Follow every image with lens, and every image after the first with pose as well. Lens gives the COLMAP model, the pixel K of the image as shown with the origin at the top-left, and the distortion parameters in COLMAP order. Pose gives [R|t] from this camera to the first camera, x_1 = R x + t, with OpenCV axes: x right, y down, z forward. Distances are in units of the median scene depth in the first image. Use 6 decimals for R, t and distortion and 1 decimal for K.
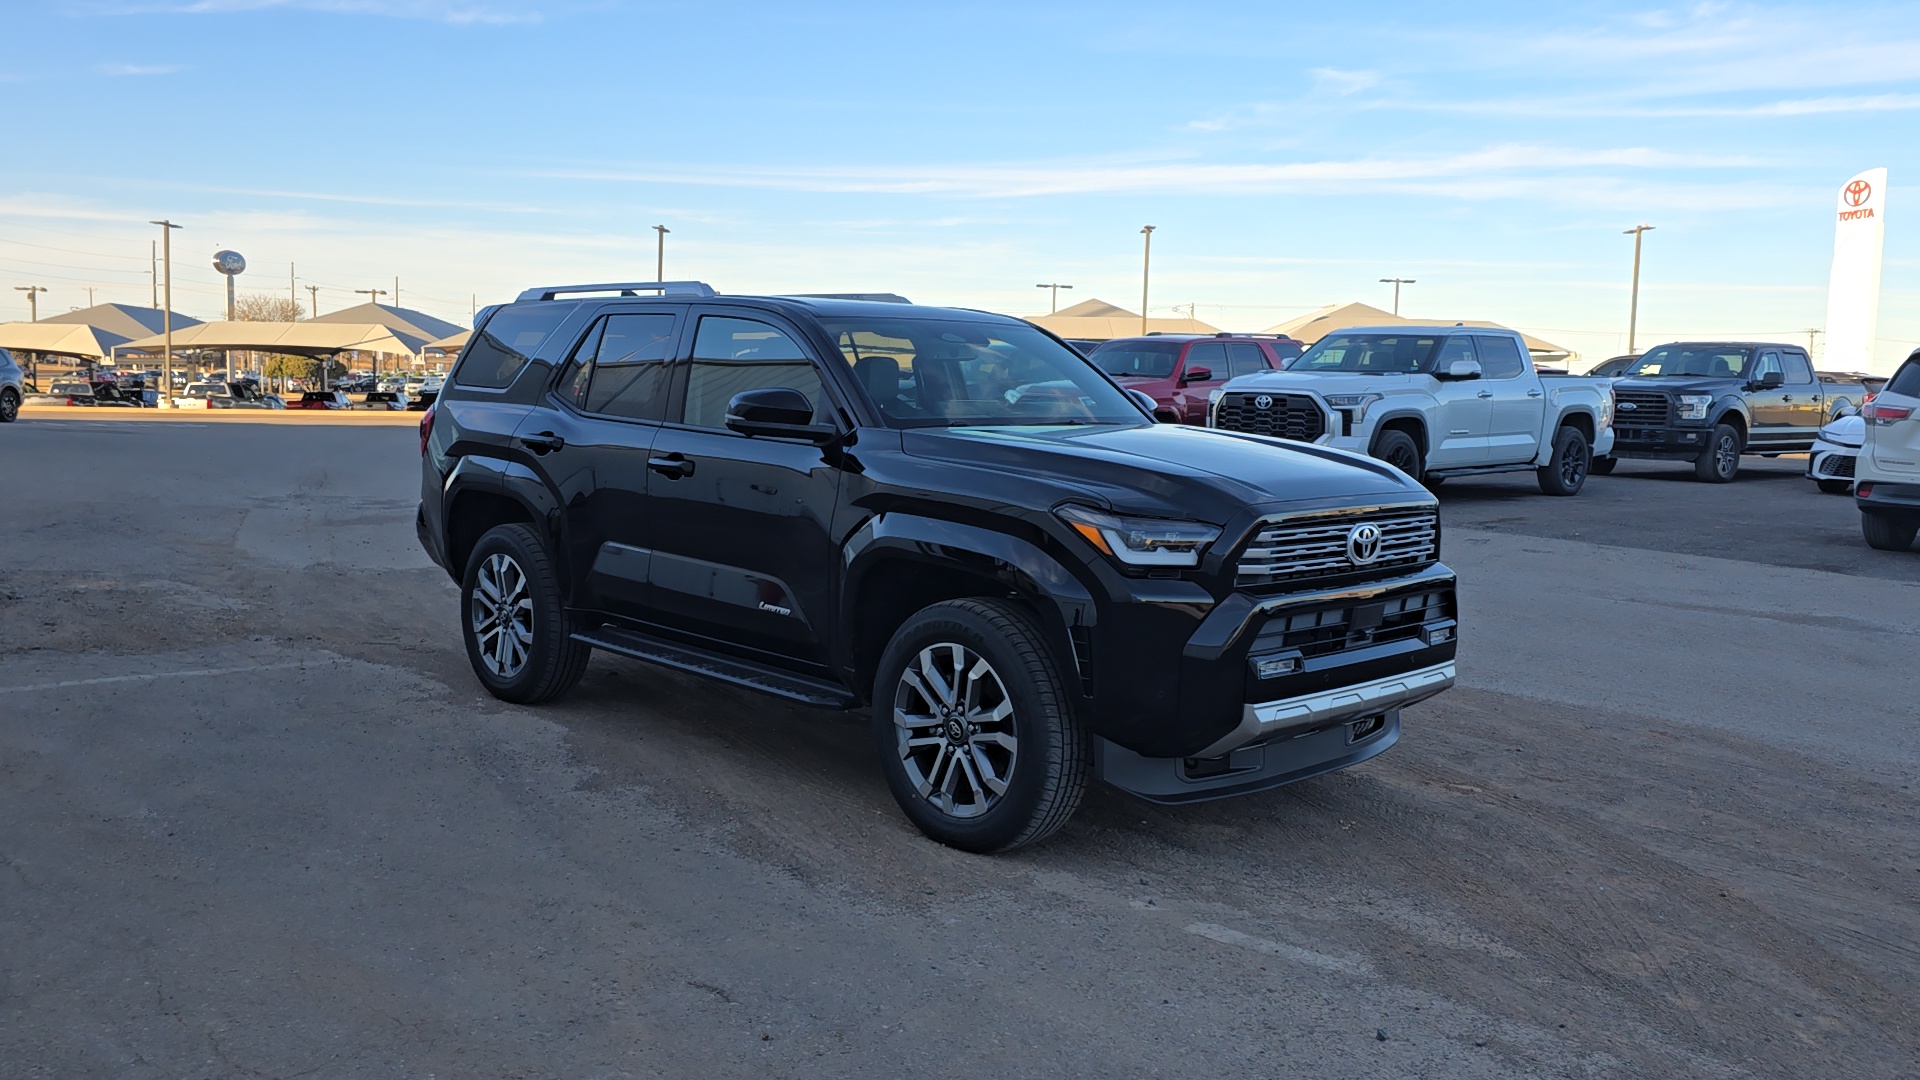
lens RADIAL K [[1566.5, 0, 939.5], [0, 1566.5, 539.1], [0, 0, 1]] dist [-0.003582, -0.001148]
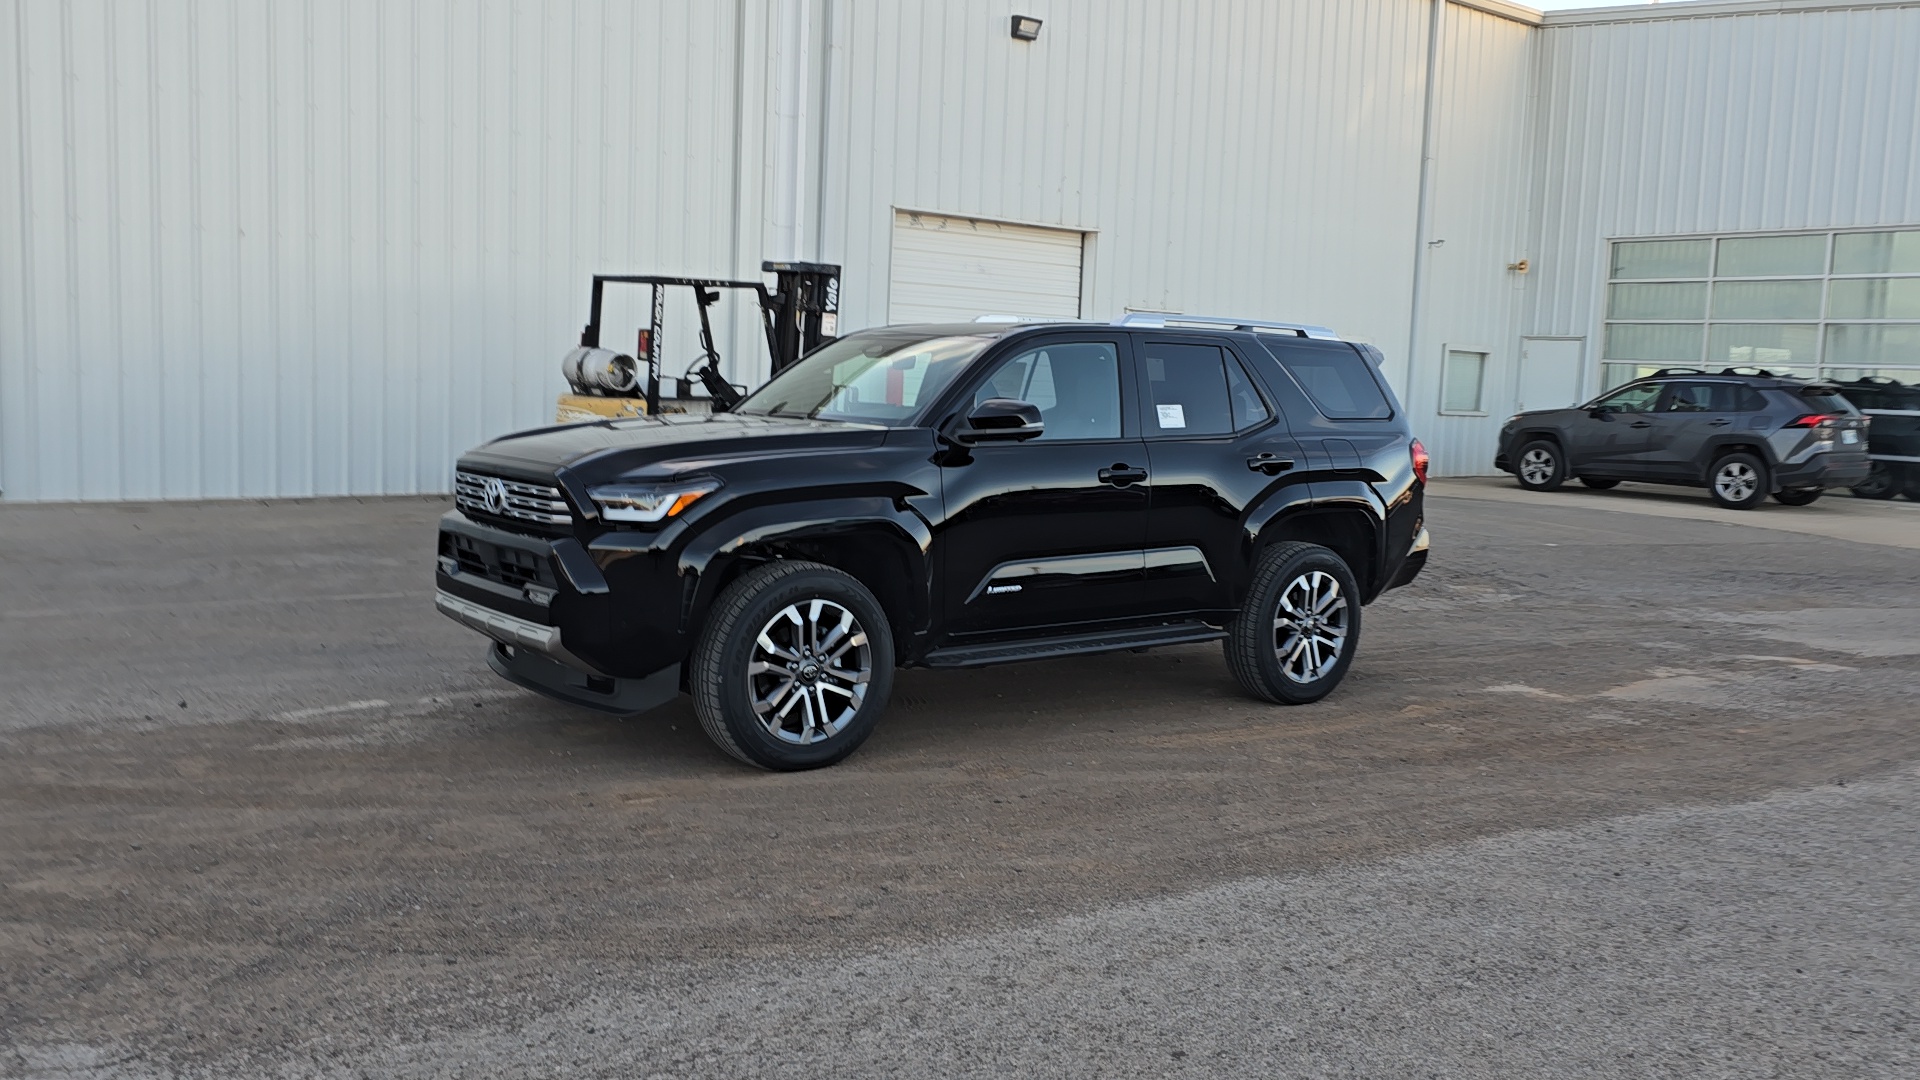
lens RADIAL K [[1543.4, 0, 963.7], [0, 1543.4, 536.8], [0, 0, 1]] dist [-0.003220, 0.001422]
pose [[-0.068289, 0.077296, -0.994667, 1.430358], [-0.145273, 0.985597, 0.086565, -0.122562], [0.987032, 0.150409, -0.056077, 1.410728]]
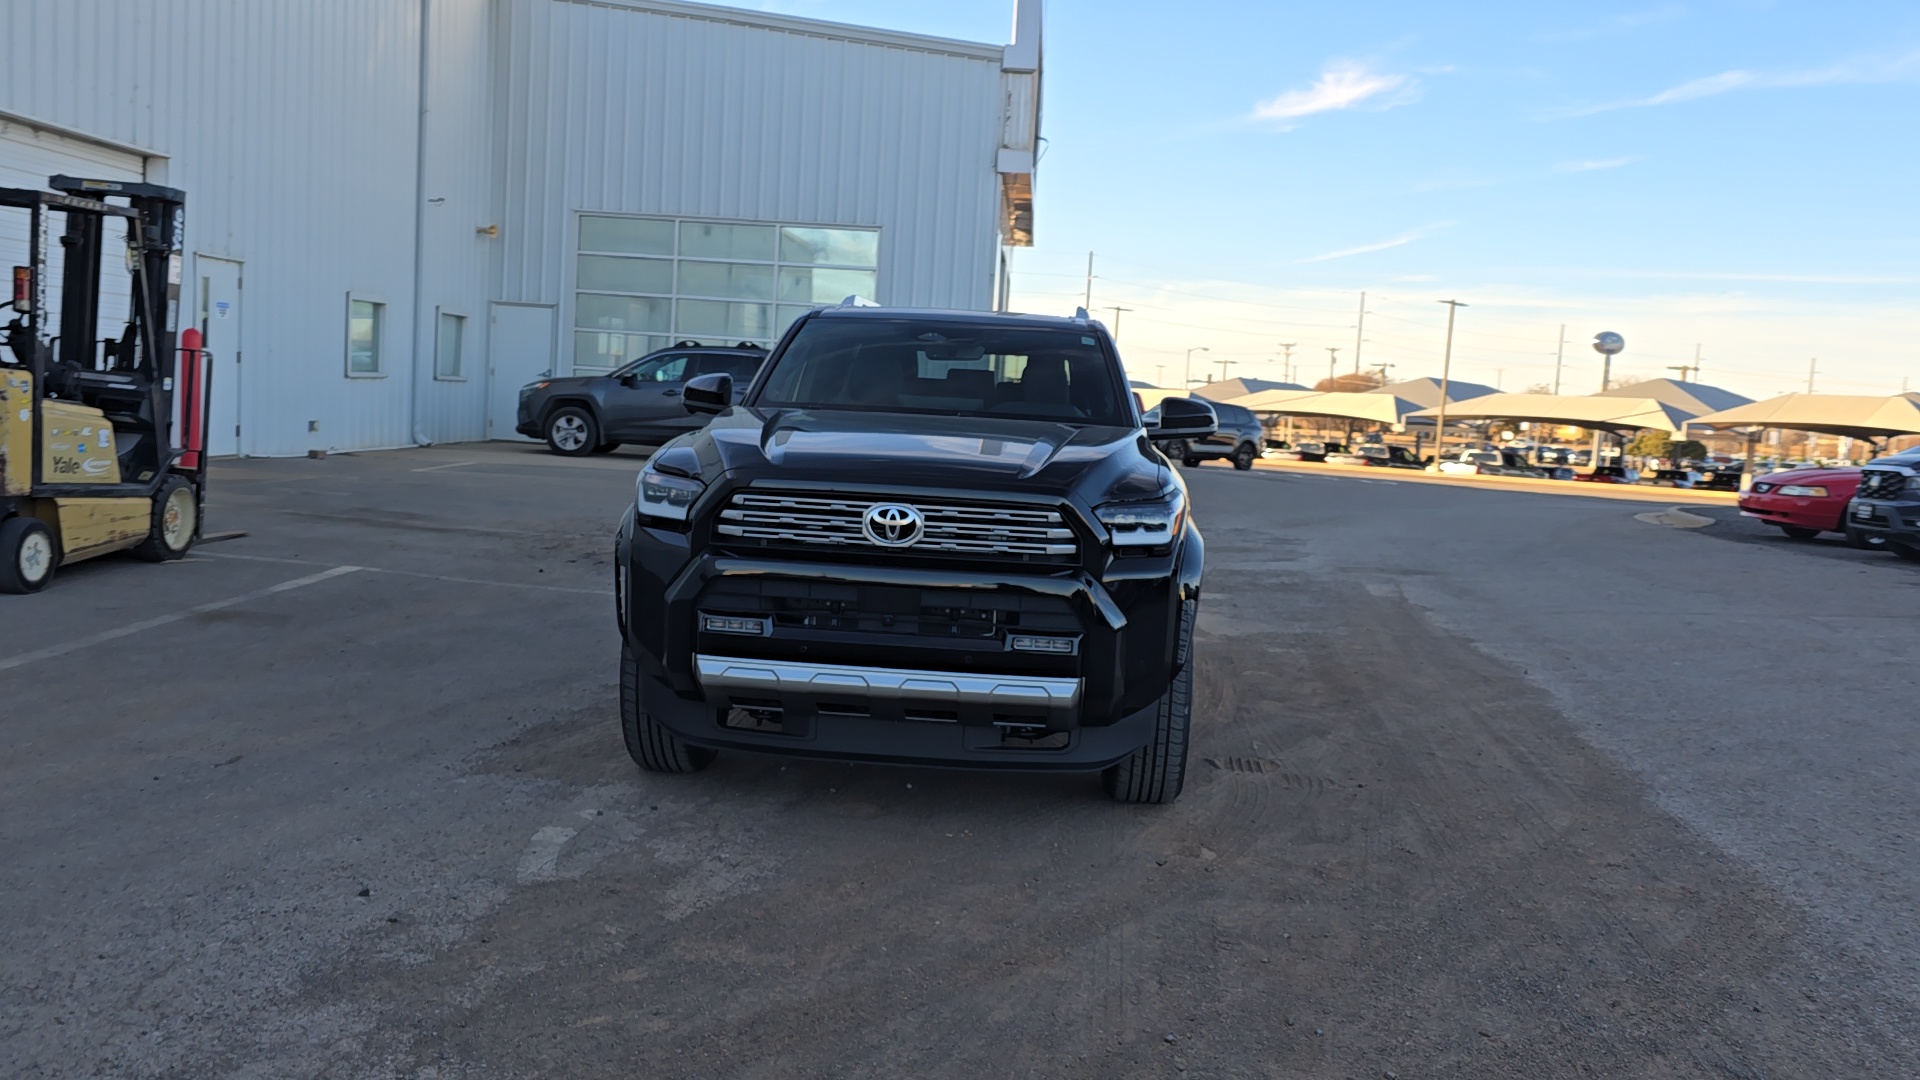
lens RADIAL K [[1559.0, 0, 961.6], [0, 1559.0, 544.5], [0, 0, 1]] dist [-0.005819, 0.000376]
pose [[0.683195, 0.084665, -0.725311, 0.975954], [-0.118364, 0.992961, 0.004417, 0.005542], [0.720579, 0.082833, 0.688407, 0.359497]]
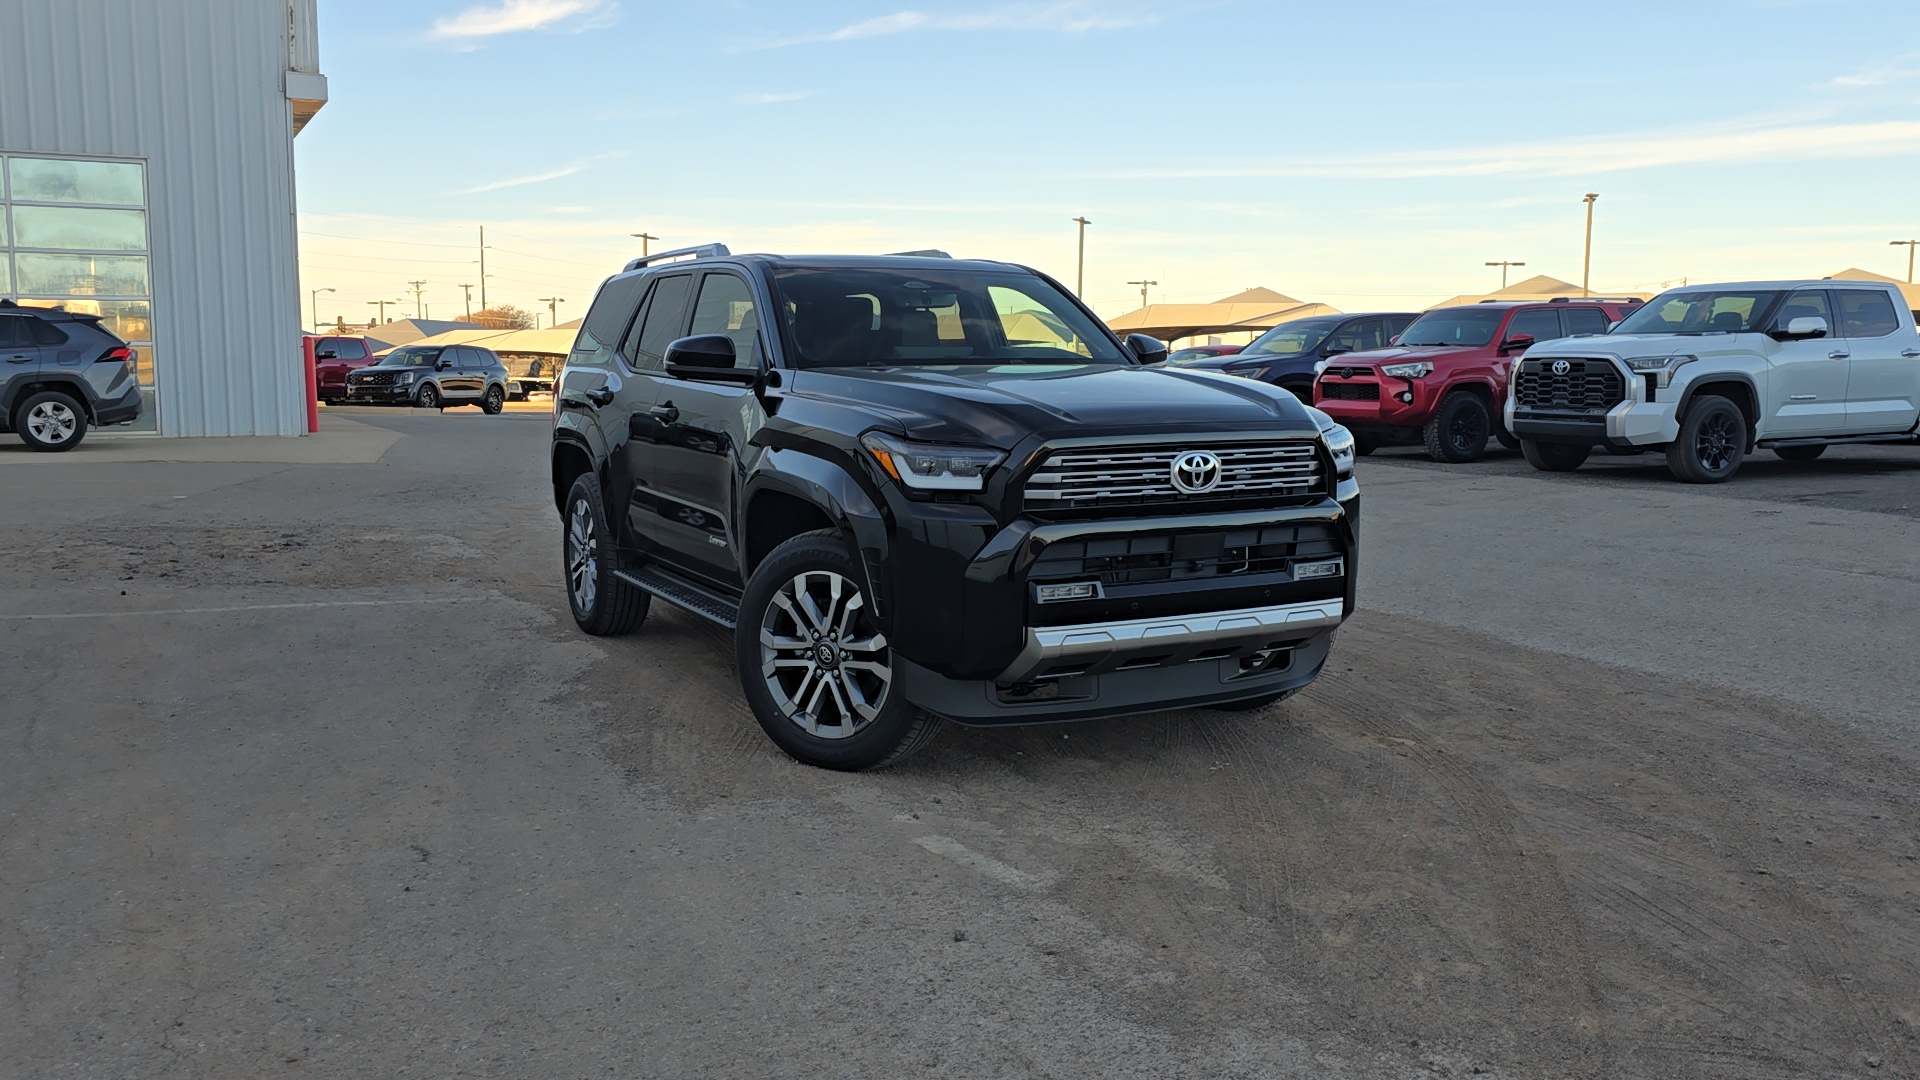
lens RADIAL K [[1559.0, 0, 961.6], [0, 1559.0, 544.5], [0, 0, 1]] dist [-0.005819, 0.000376]
pose [[0.960876, 0.012278, -0.276708, 0.393620], [-0.009741, 0.999897, 0.010539, 0.038137], [0.276809, -0.007431, 0.960896, 0.026667]]
